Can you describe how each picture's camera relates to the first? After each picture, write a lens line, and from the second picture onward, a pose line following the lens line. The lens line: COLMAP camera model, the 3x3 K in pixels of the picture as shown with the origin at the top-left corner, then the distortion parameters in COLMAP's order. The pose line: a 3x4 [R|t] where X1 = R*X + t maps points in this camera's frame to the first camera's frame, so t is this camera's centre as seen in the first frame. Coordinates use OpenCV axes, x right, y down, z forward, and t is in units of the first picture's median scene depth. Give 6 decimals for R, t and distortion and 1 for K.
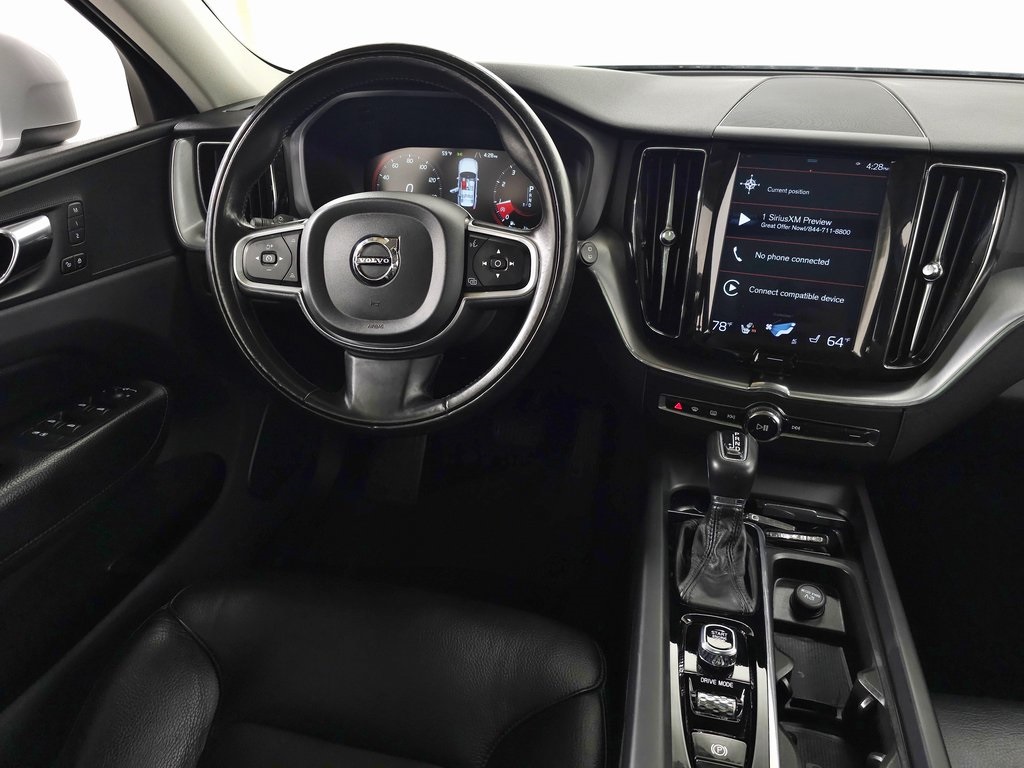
lens RADIAL K [[684.3, 0, 508.8], [0, 684.3, 388.3], [0, 0, 1]] dist [0.062507, -0.103480]
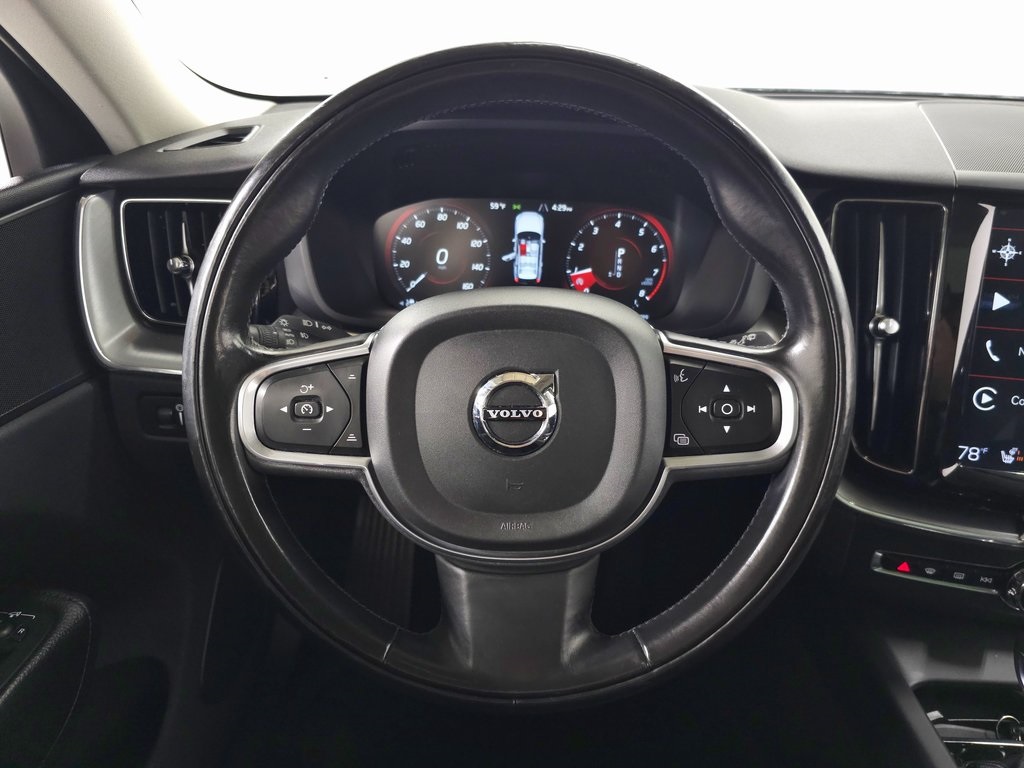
lens RADIAL K [[707.4, 0, 507.2], [0, 707.4, 377.1], [0, 0, 1]] dist [0.051423, -0.086825]
pose [[0.984111, -0.061962, 0.166392, -0.273521], [0.070578, 0.996428, -0.046370, -0.172962], [-0.162925, 0.057377, 0.984969, 0.384849]]
